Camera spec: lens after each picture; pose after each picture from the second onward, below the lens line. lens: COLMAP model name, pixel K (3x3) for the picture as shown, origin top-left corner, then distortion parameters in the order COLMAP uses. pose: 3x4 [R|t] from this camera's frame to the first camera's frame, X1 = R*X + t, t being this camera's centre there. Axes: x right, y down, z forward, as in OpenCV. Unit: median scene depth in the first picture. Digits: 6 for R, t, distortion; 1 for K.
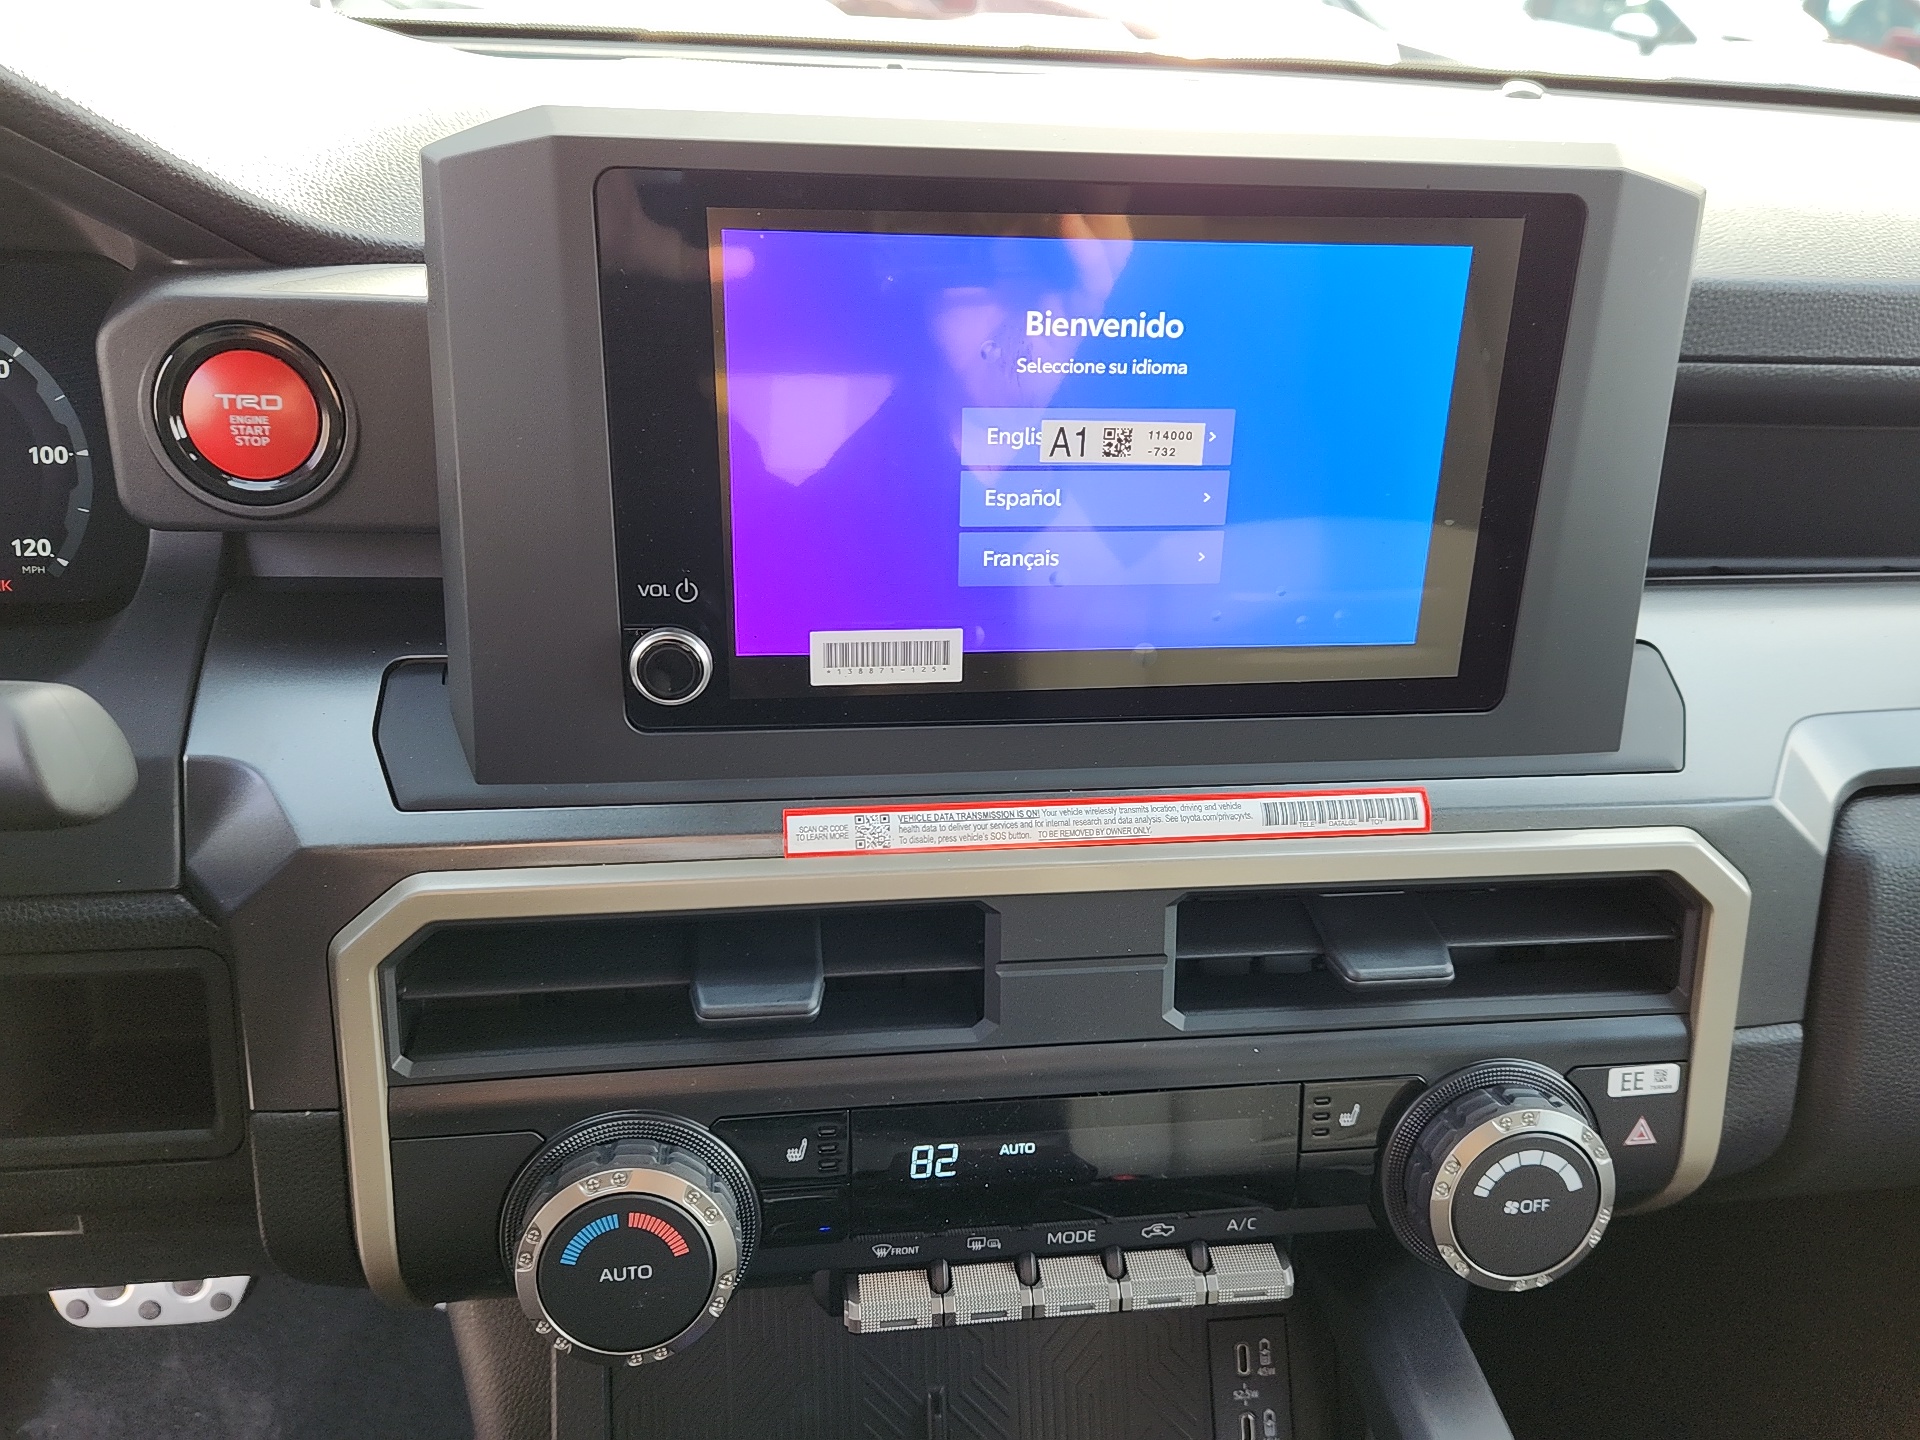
lens RADIAL K [[1584.6, 0, 992.6], [0, 1584.6, 726.0], [0, 0, 1]] dist [0.091843, -0.151932]
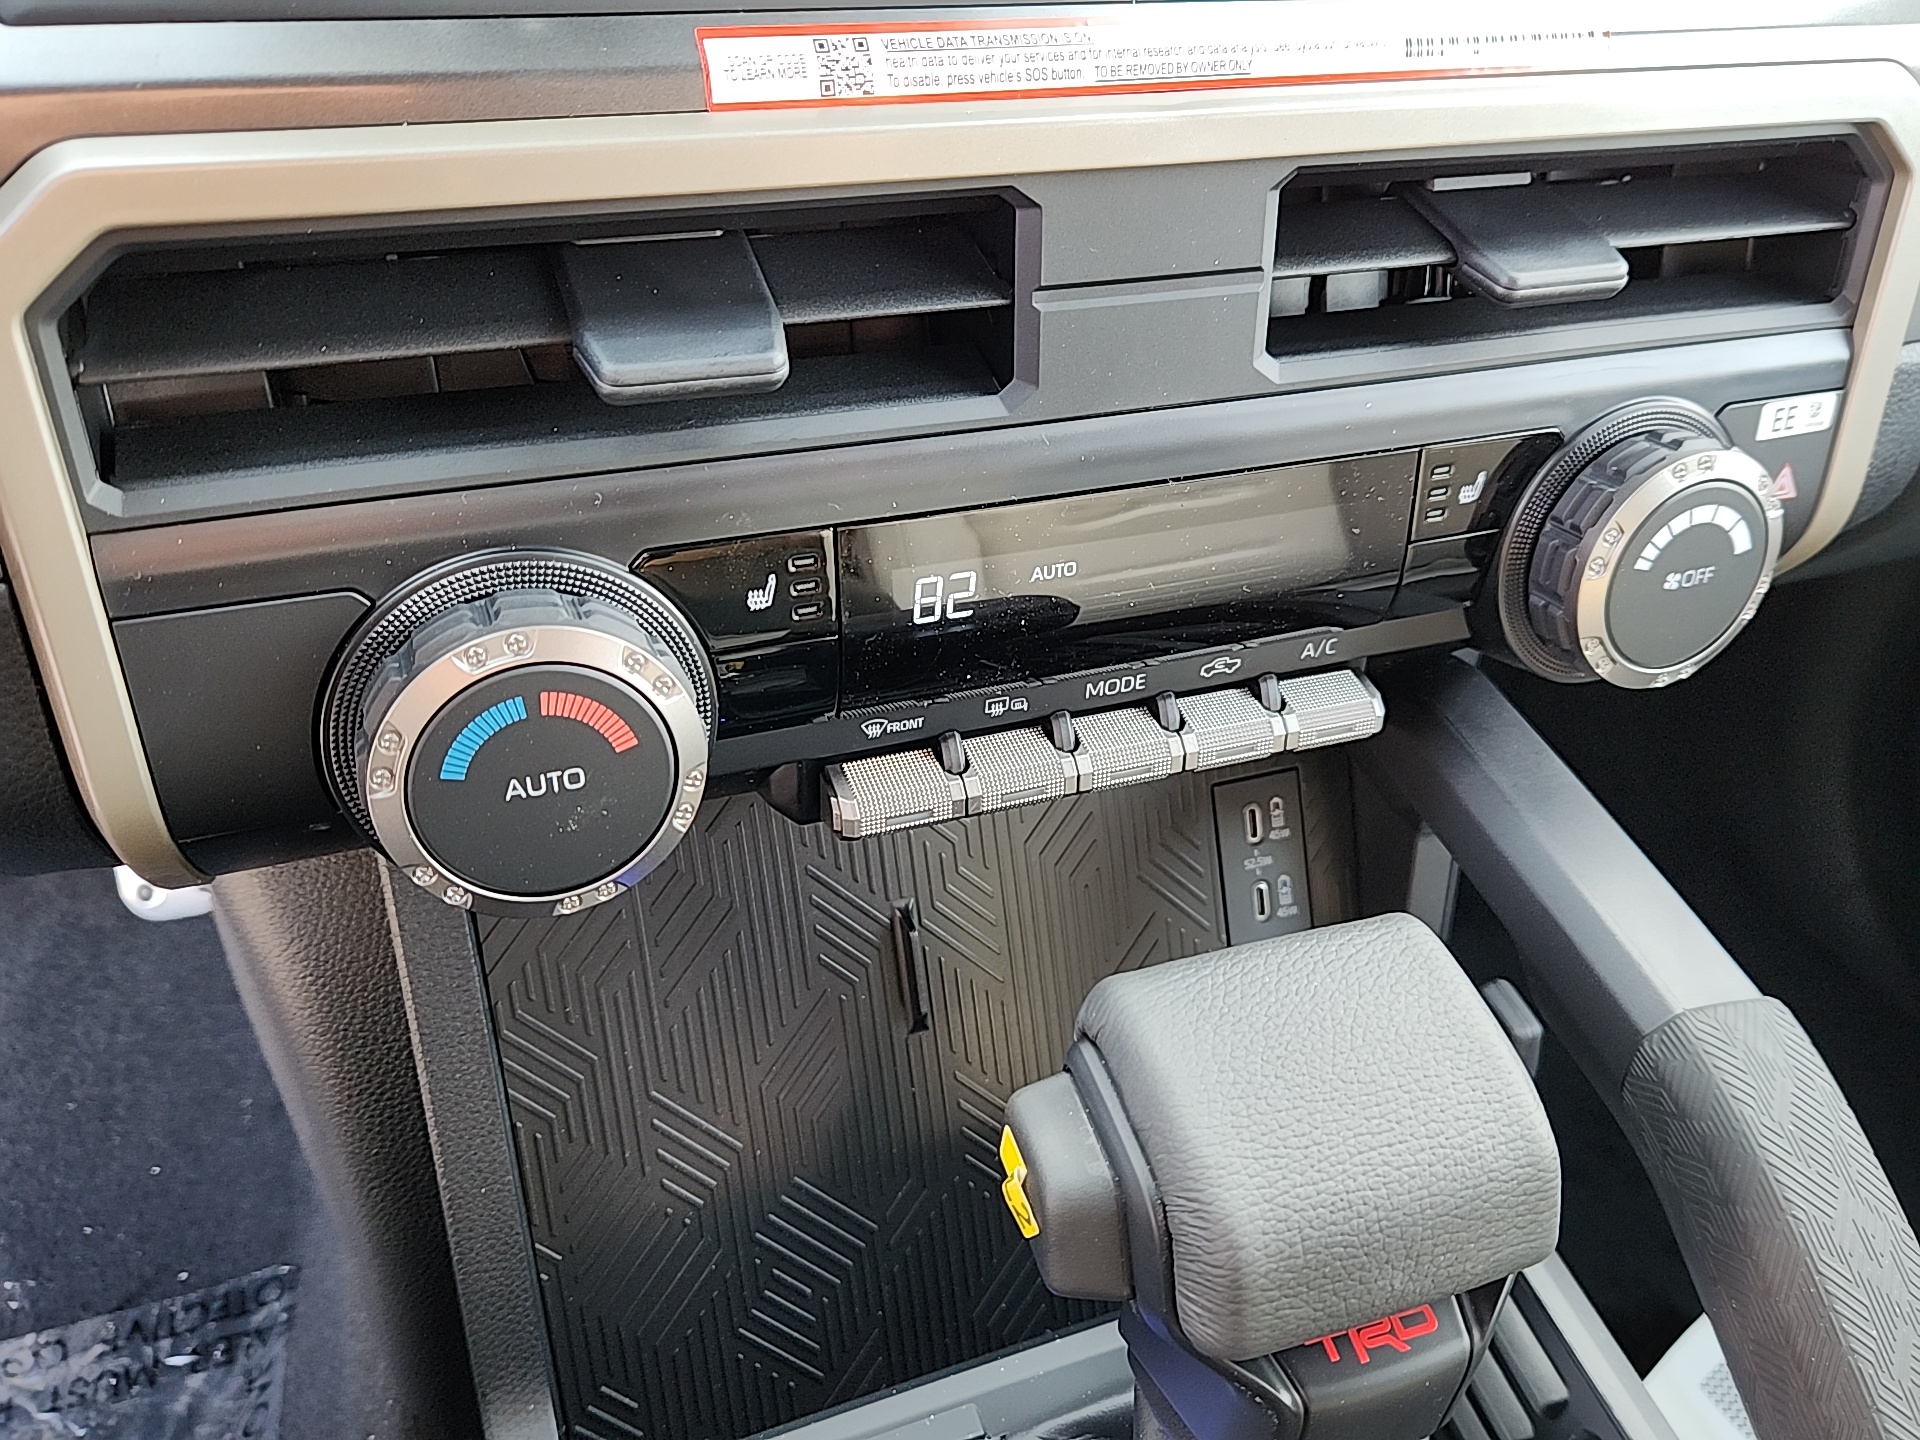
lens RADIAL K [[1584.6, 0, 992.6], [0, 1584.6, 726.0], [0, 0, 1]] dist [0.091843, -0.151932]
pose [[0.974957, -0.110622, 0.192931, -0.158682], [0.054914, 0.960398, 0.273165, 0.137558], [-0.215508, -0.255730, 0.942422, 0.320545]]
